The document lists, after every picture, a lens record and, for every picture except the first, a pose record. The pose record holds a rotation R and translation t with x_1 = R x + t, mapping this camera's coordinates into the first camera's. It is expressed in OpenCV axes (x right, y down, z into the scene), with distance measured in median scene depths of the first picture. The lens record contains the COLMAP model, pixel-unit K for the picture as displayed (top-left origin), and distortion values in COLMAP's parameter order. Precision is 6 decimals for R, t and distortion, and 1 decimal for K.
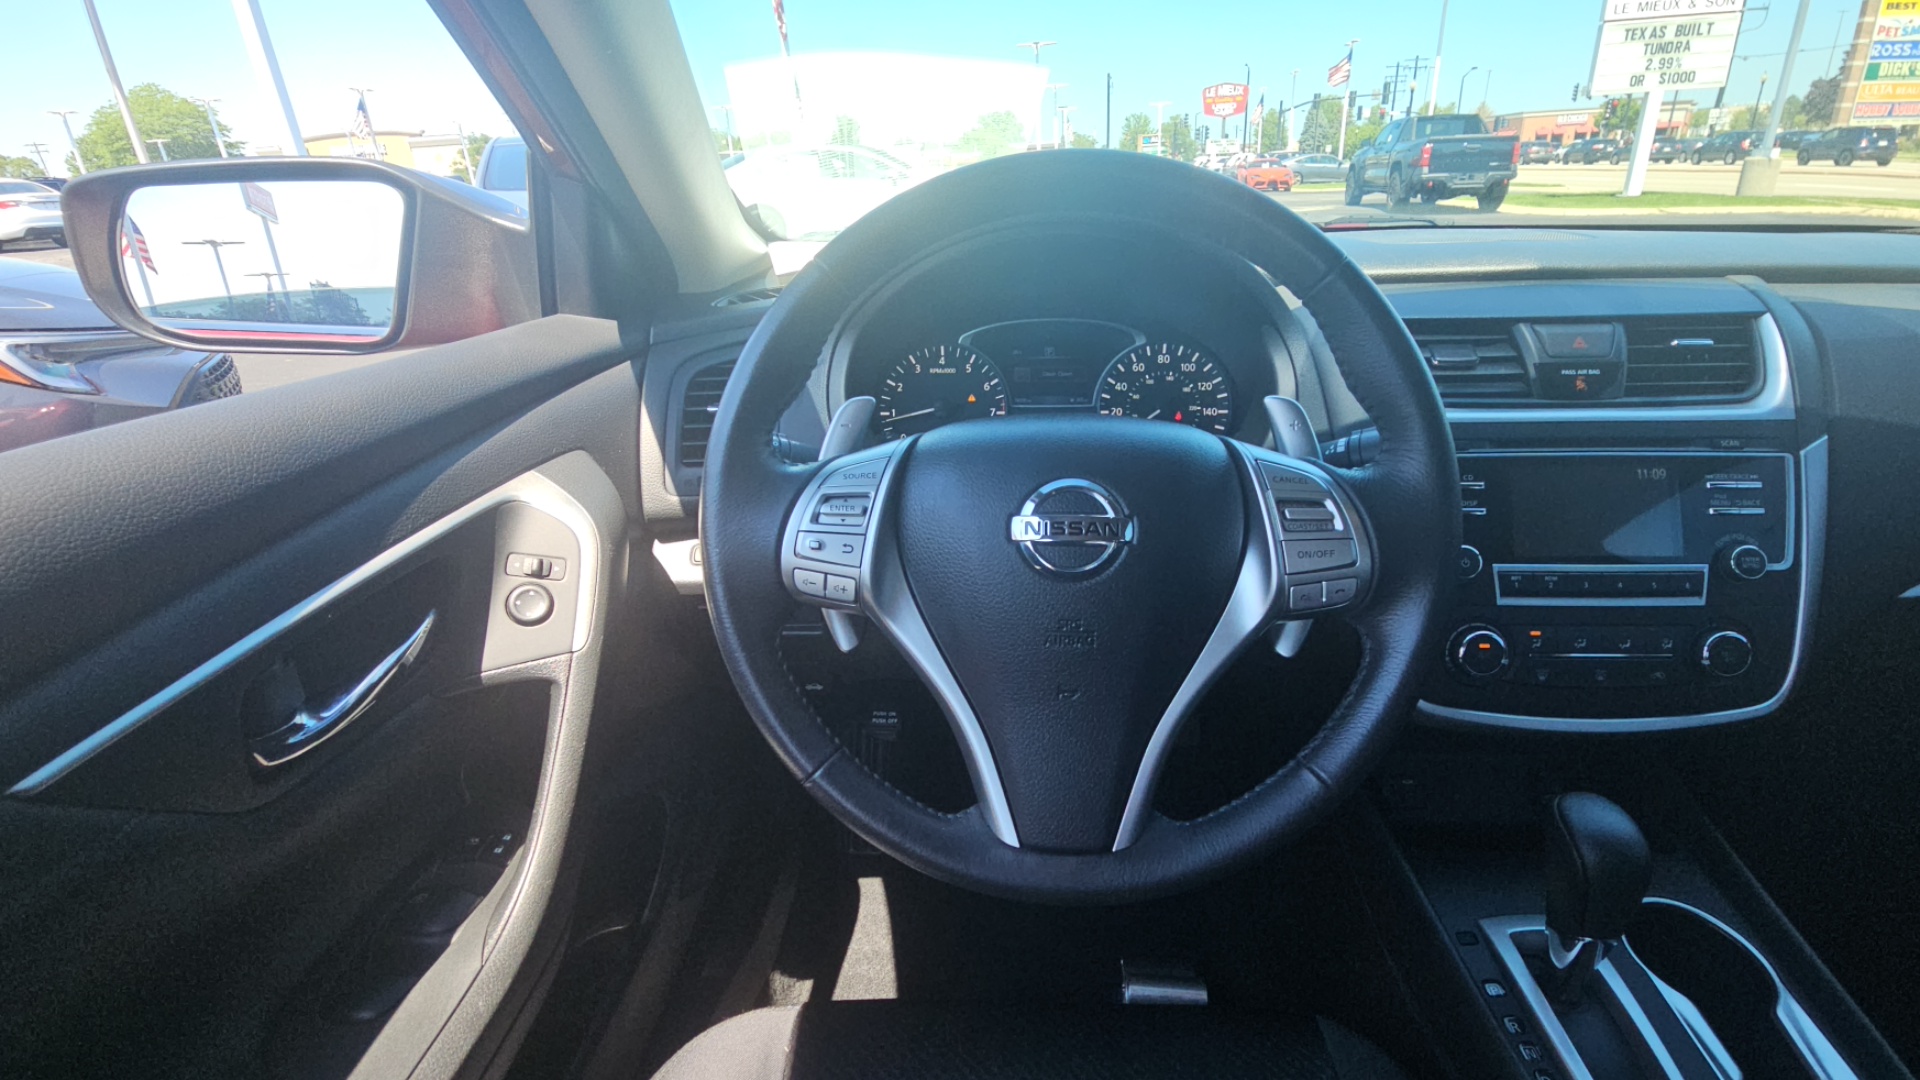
lens RADIAL K [[857.5, 0, 979.5], [0, 857.5, 548.5], [0, 0, 1]] dist [0.008995, -0.007638]
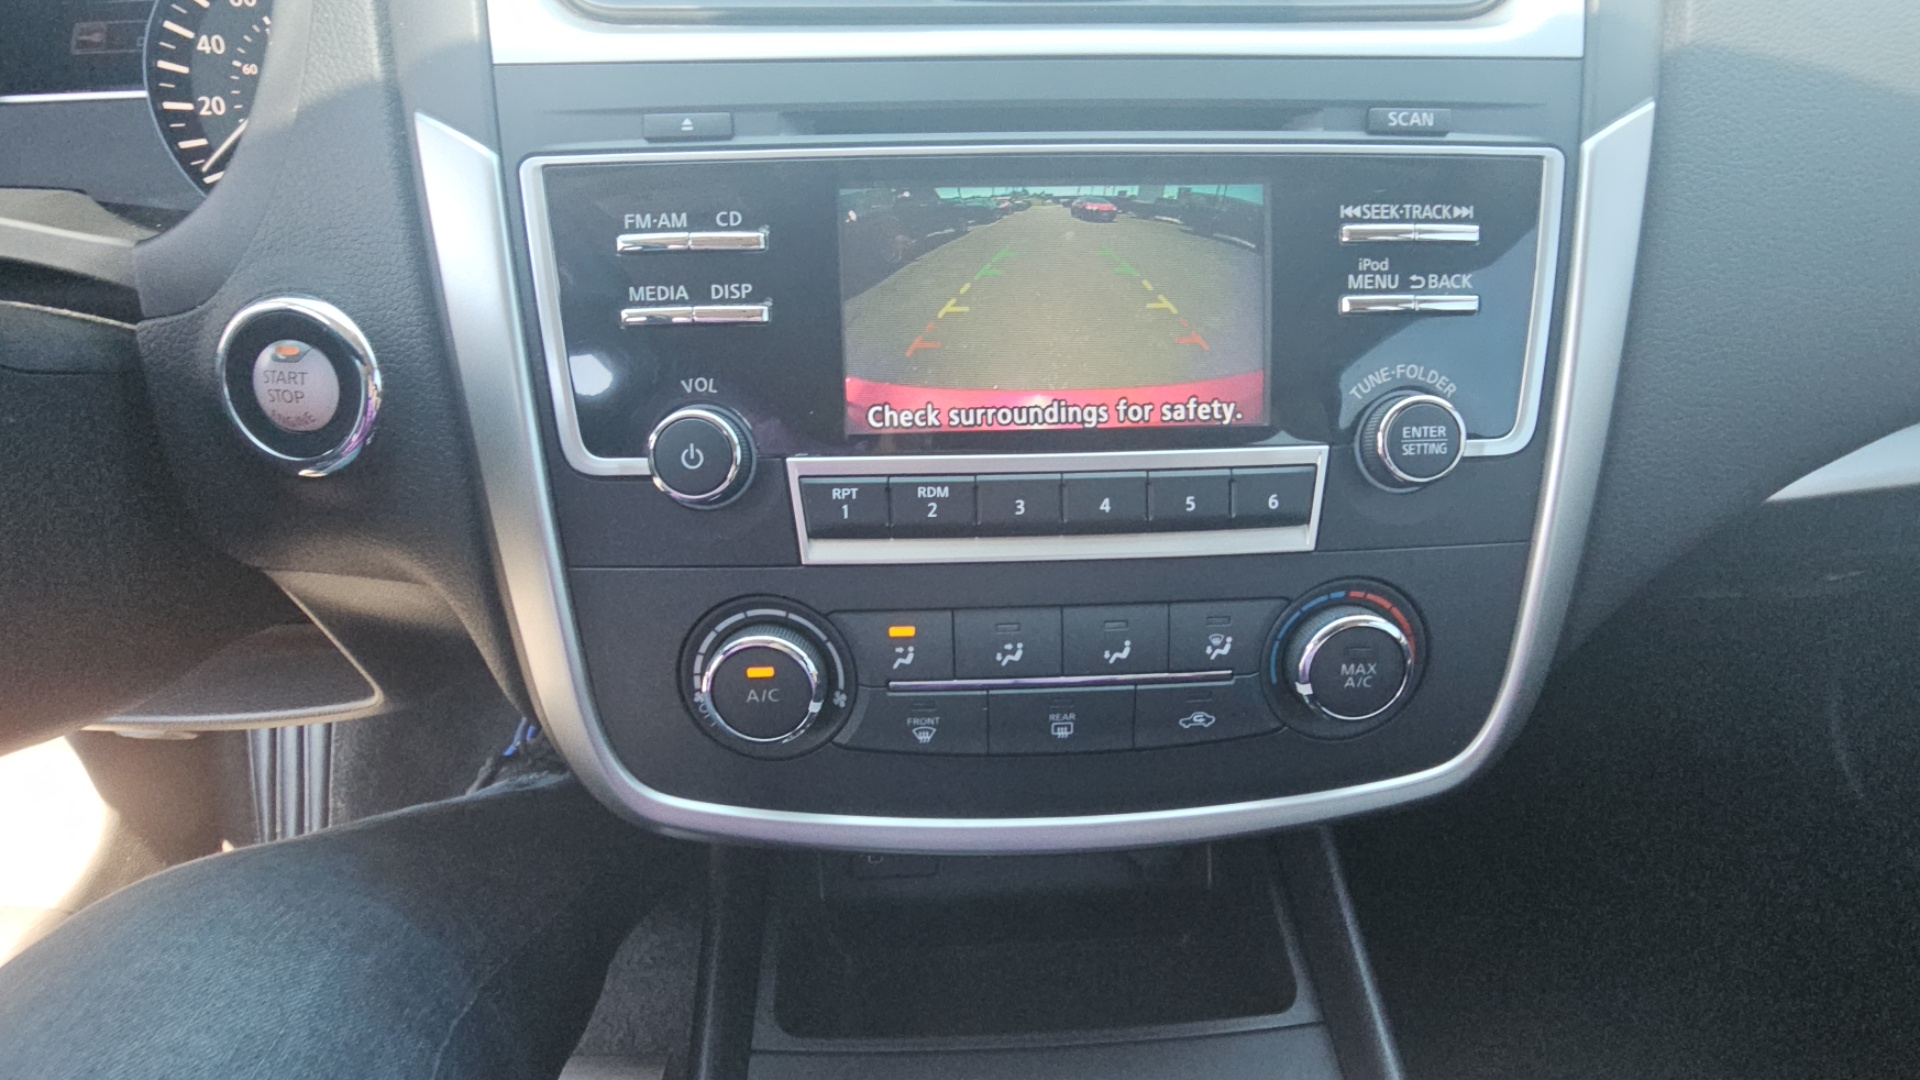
lens RADIAL K [[857.5, 0, 974.4], [0, 857.5, 534.5], [0, 0, 1]] dist [0.008995, -0.007638]
pose [[0.995604, -0.034716, 0.086987, 0.515153], [0.019137, 0.984576, 0.173909, -0.009948], [-0.091683, -0.171480, 0.980912, 0.493758]]
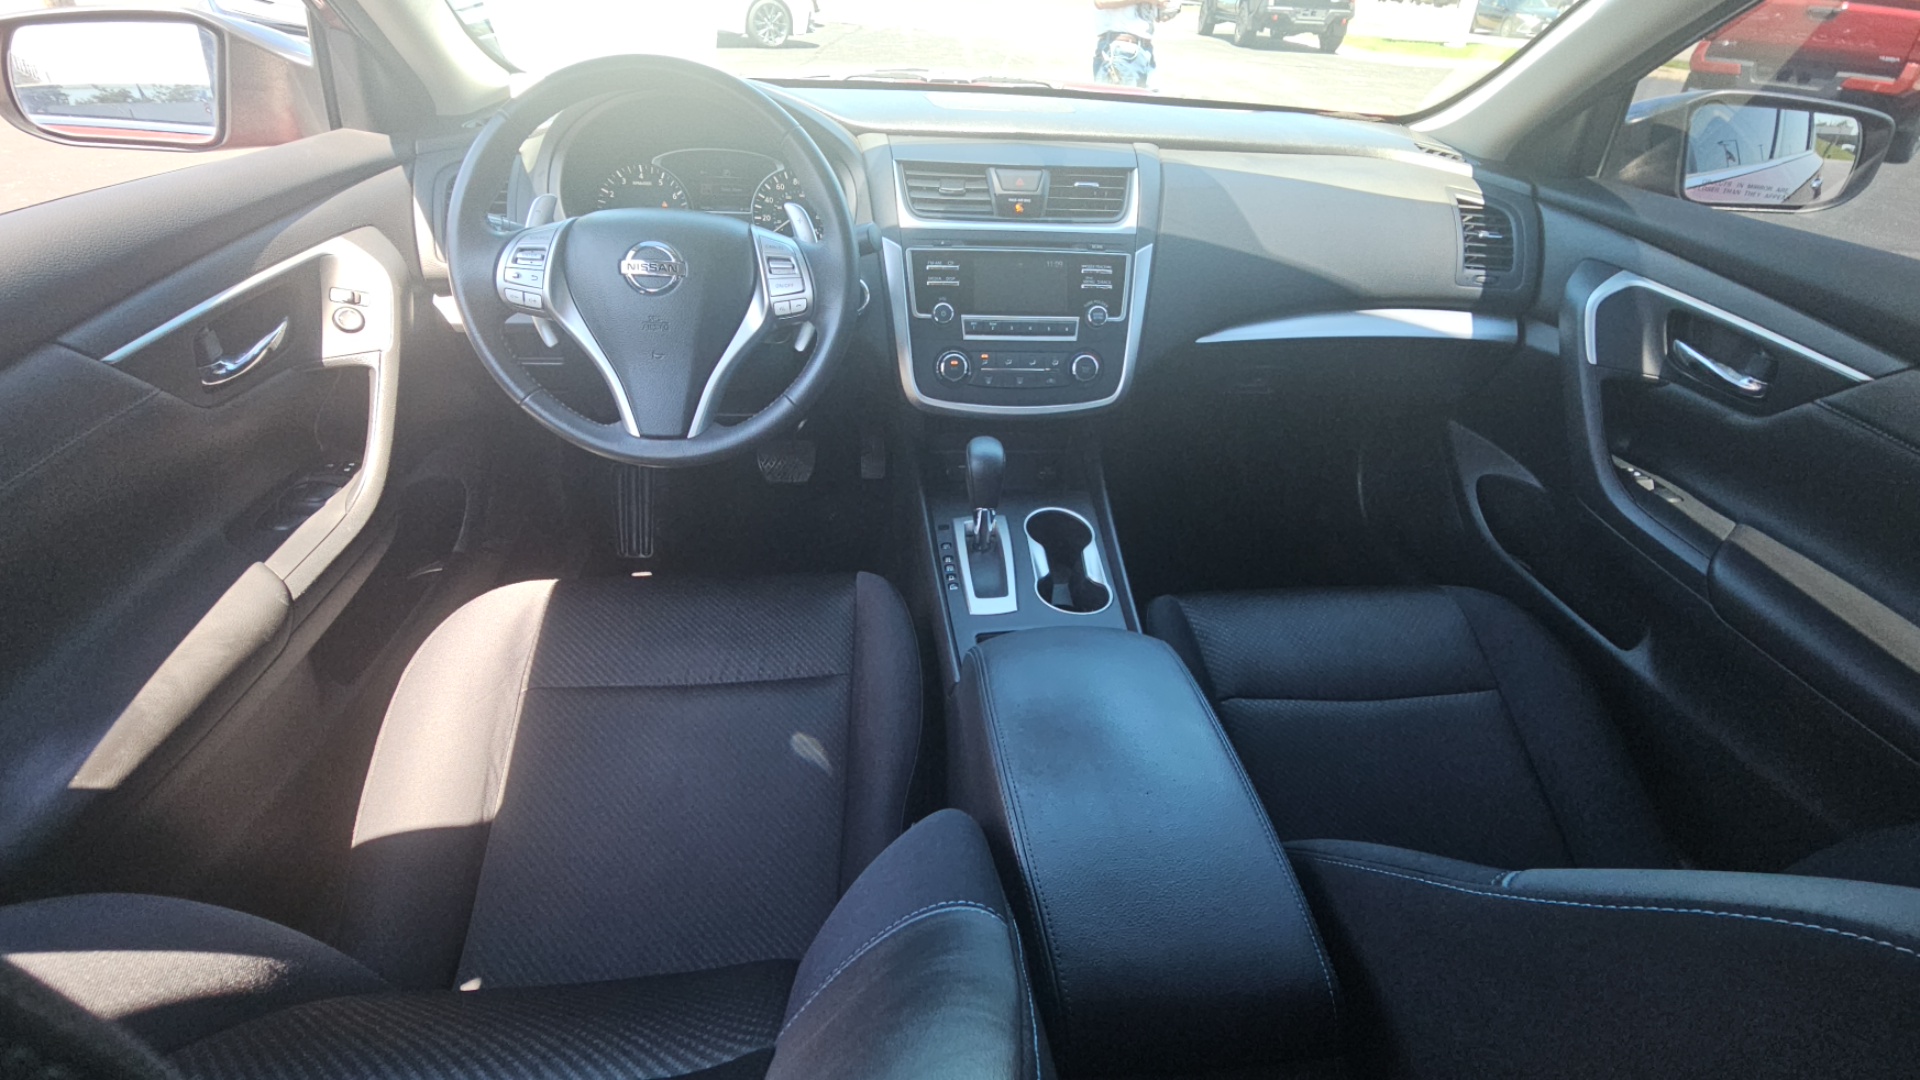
lens RADIAL K [[857.5, 0, 980.4], [0, 857.5, 545.5], [0, 0, 1]] dist [0.008995, -0.007638]
pose [[0.987220, -0.021520, 0.157902, 0.281849], [-0.006933, 0.984102, 0.177469, 0.133260], [-0.159211, -0.176296, 0.971376, -0.607992]]
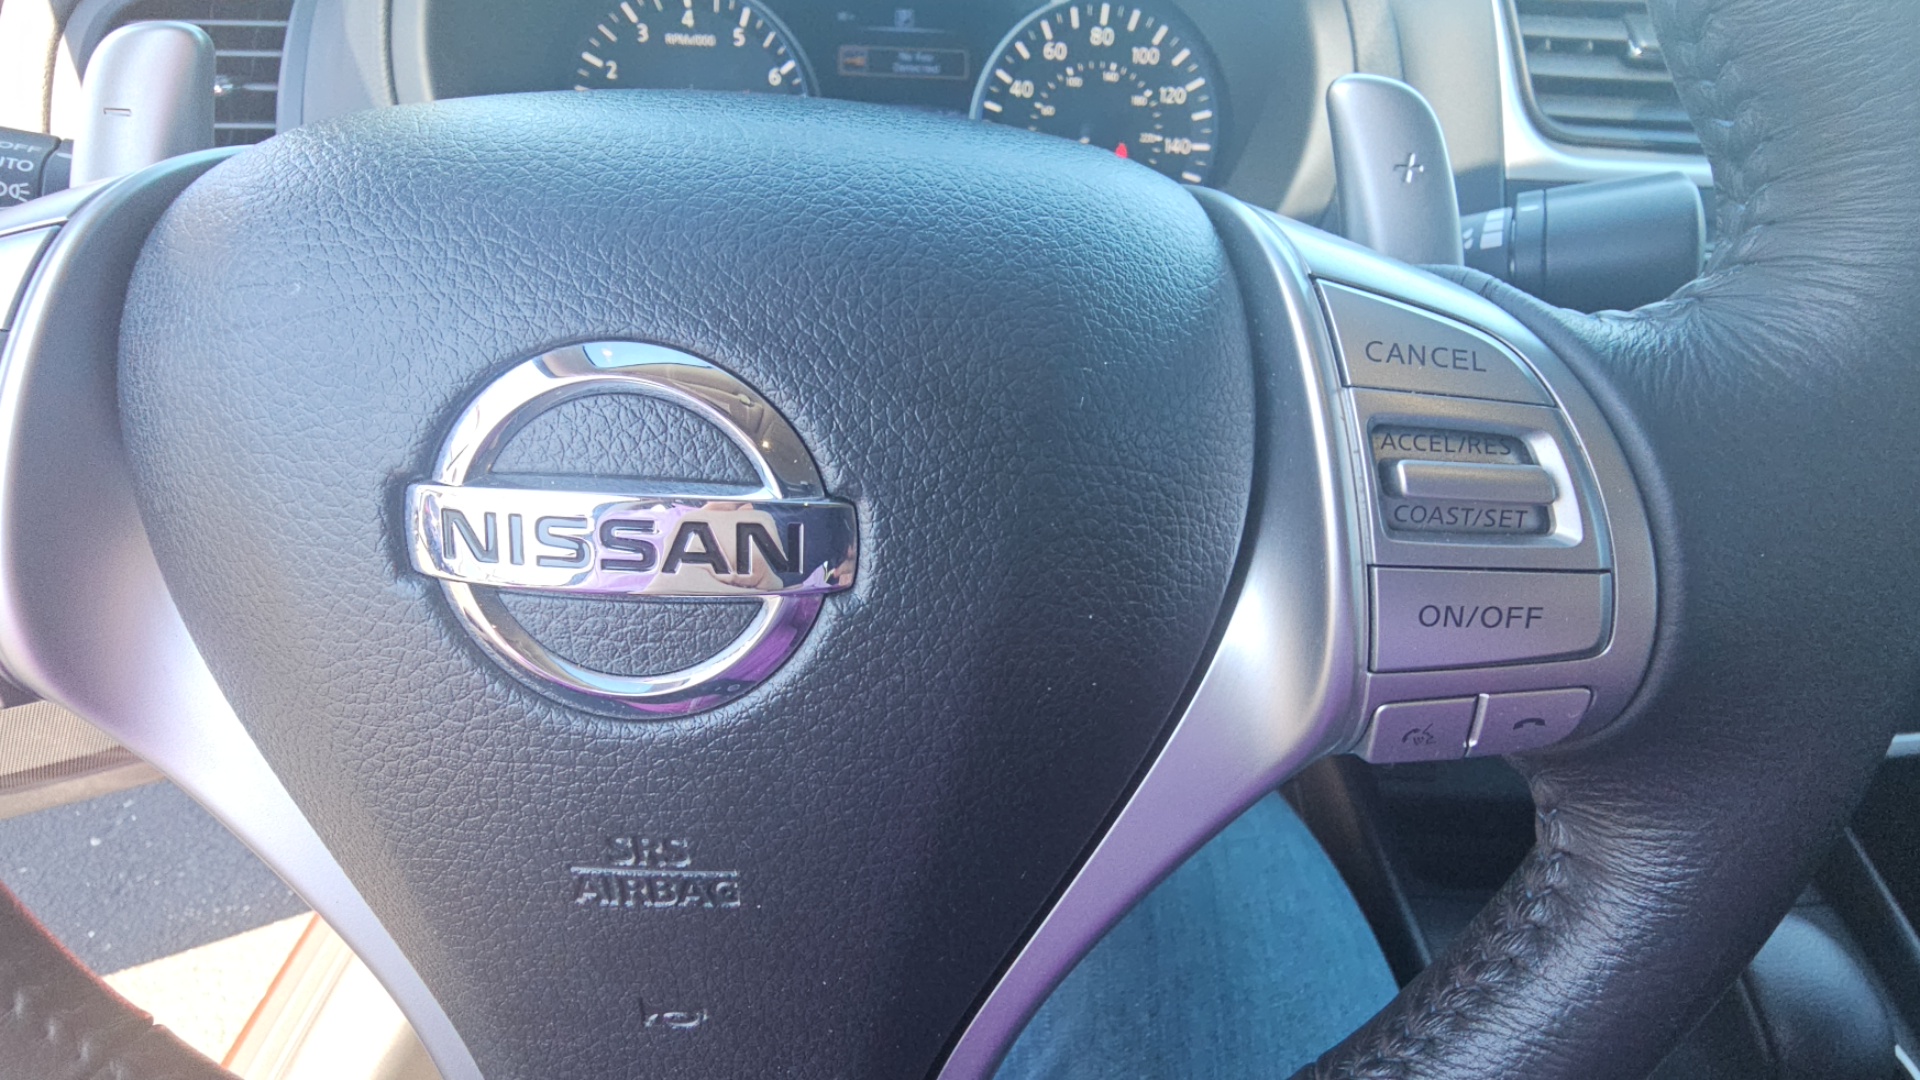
lens RADIAL K [[857.5, 0, 982.9], [0, 857.5, 546.4], [0, 0, 1]] dist [0.008995, -0.007638]
pose [[0.997525, 0.012363, 0.069215, 0.107035], [-0.030237, 0.964170, 0.263556, -0.051510], [-0.063477, -0.264997, 0.962158, 0.400926]]
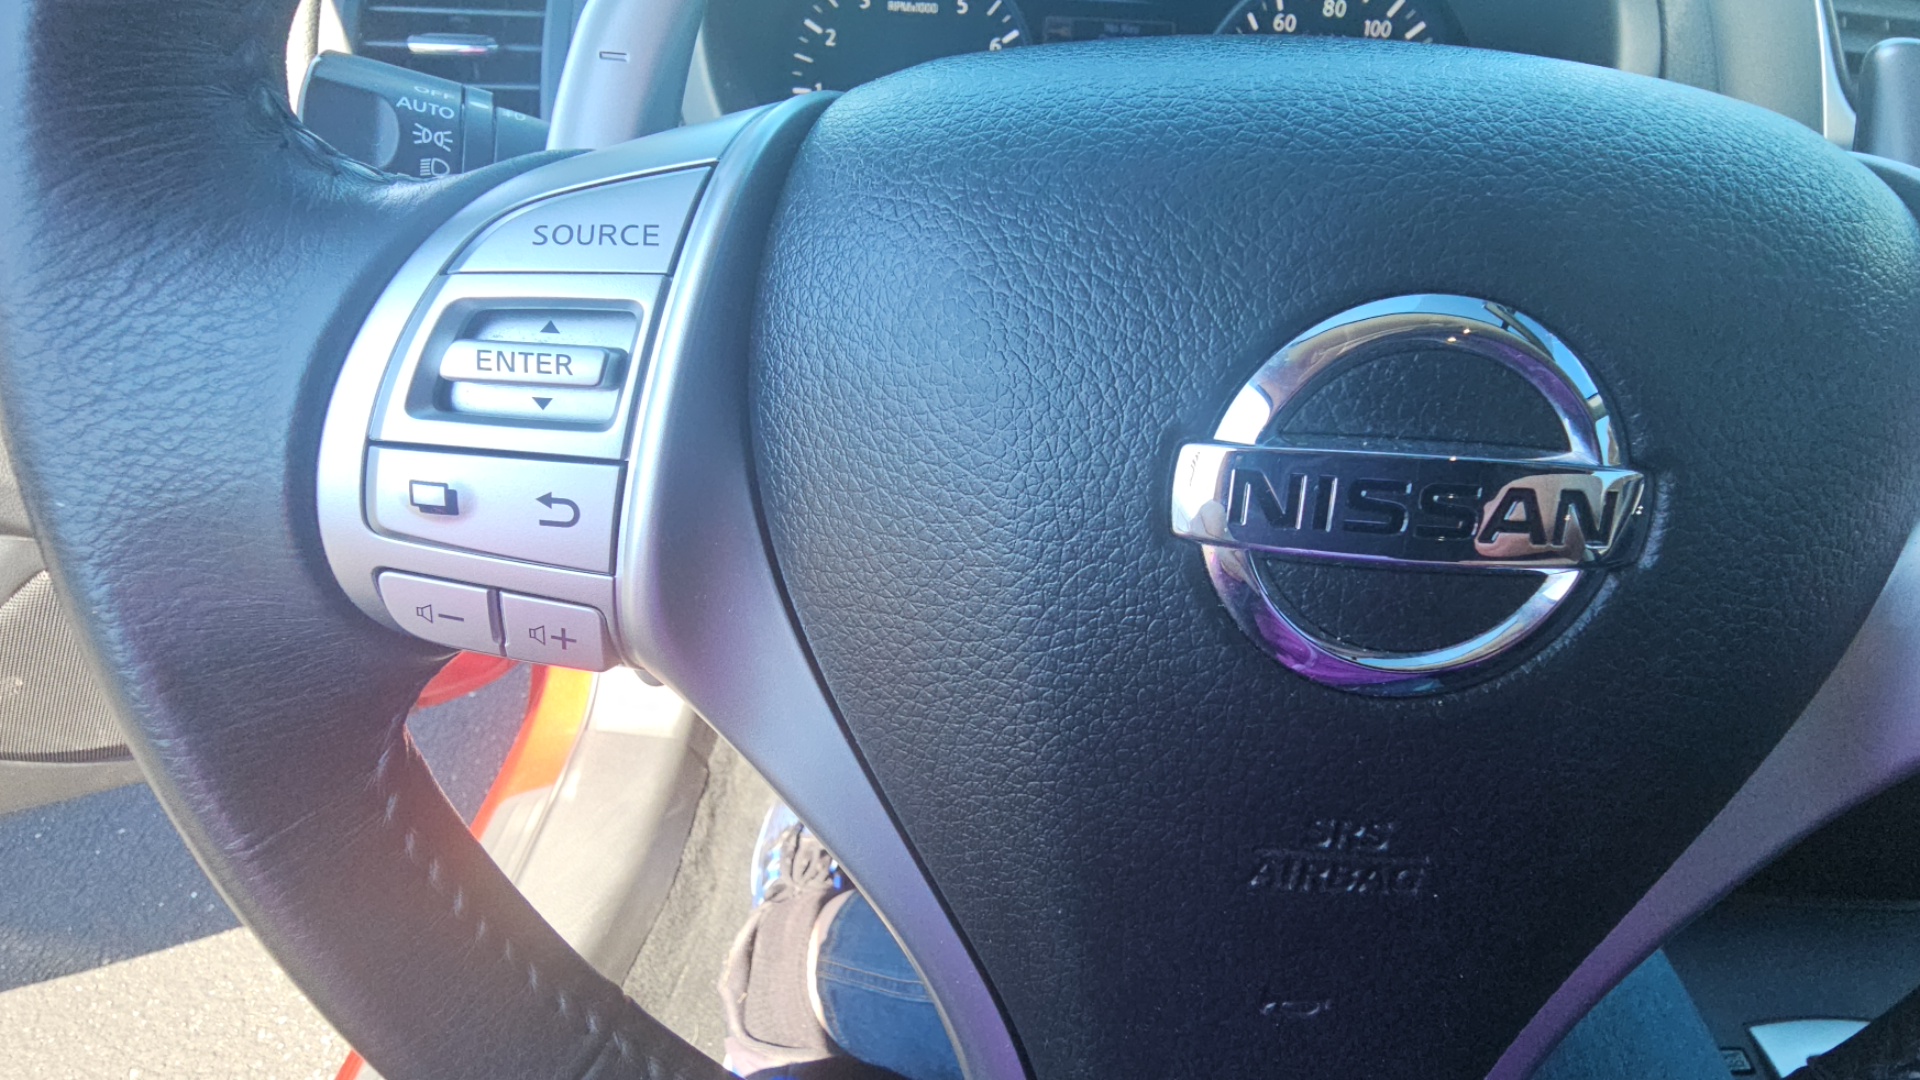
lens RADIAL K [[857.5, 0, 978.6], [0, 857.5, 548.7], [0, 0, 1]] dist [0.008995, -0.007638]
pose [[0.998113, 0.033675, 0.051355, -0.018960], [-0.046781, 0.958690, 0.280579, -0.041266], [-0.039785, -0.282452, 0.958456, 0.414280]]
